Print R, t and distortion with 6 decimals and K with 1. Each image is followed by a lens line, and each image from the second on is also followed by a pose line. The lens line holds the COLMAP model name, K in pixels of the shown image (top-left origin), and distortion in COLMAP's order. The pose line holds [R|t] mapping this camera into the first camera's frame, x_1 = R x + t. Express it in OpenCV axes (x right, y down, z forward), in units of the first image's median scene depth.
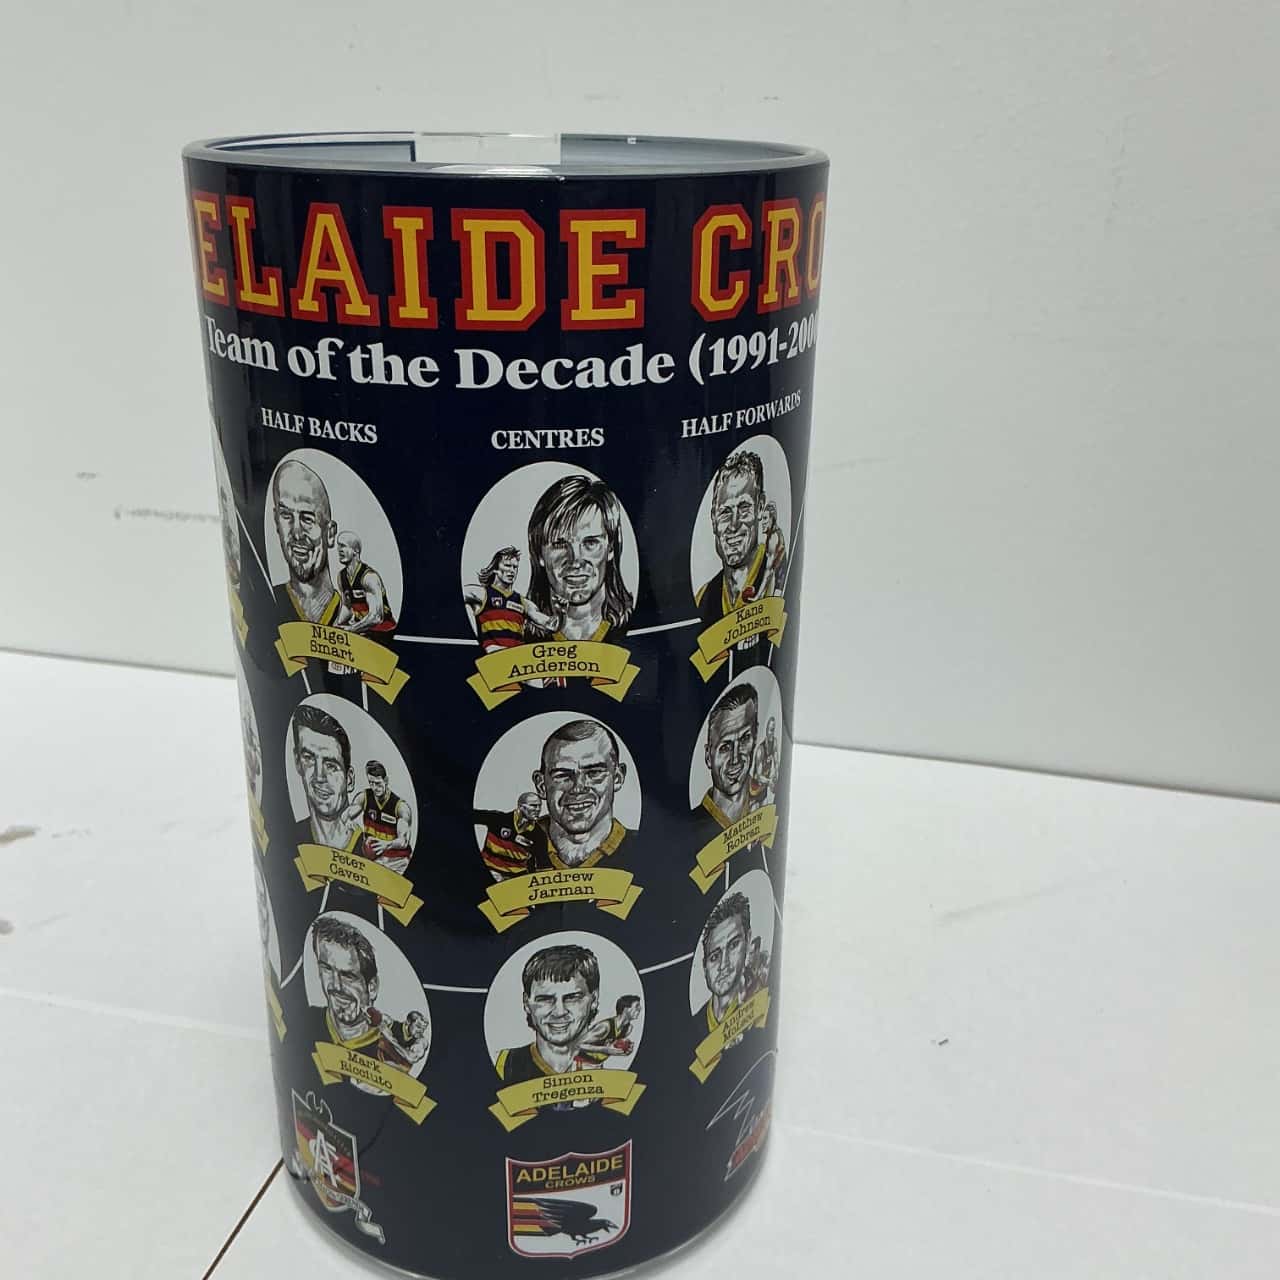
lens RADIAL K [[1486.5, 0, 640.0], [0, 1486.5, 640.0], [0, 0, 1]] dist [0.188781, -0.469393]
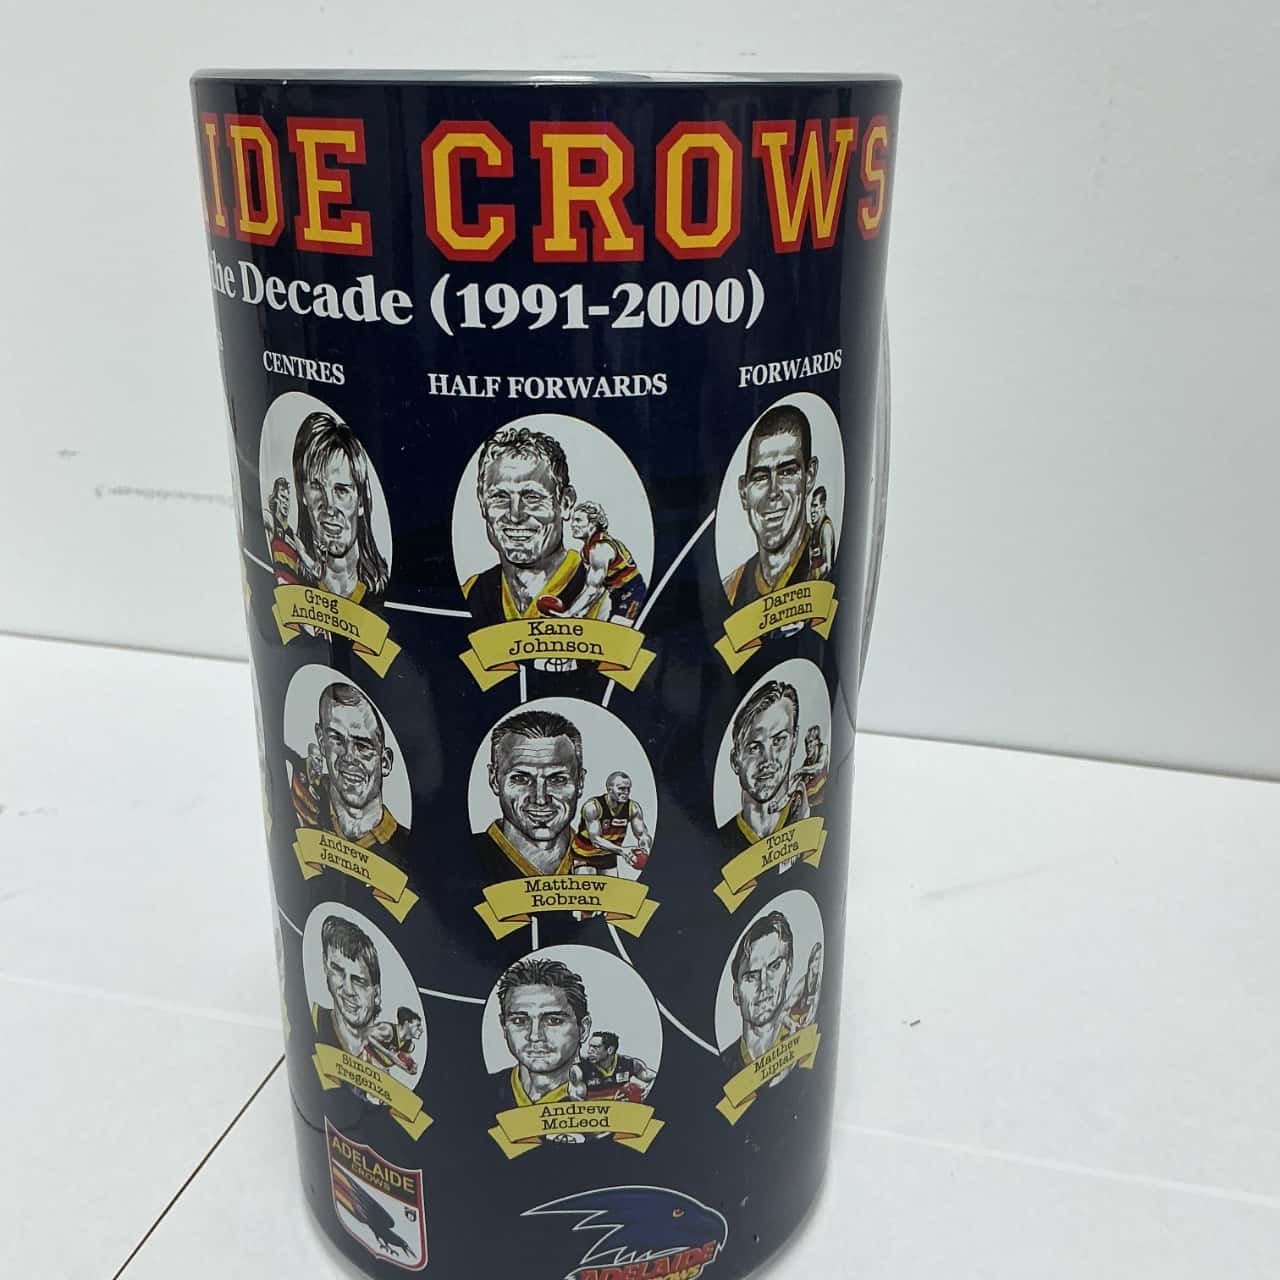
lens RADIAL K [[1486.5, 0, 640.0], [0, 1486.5, 640.0], [0, 0, 1]] dist [0.188781, -0.469393]
pose [[0.651376, 0.259718, -0.712920, 0.743456], [-0.265514, 0.958208, 0.106485, -0.120947], [0.710782, 0.119928, 0.693113, 0.492526]]
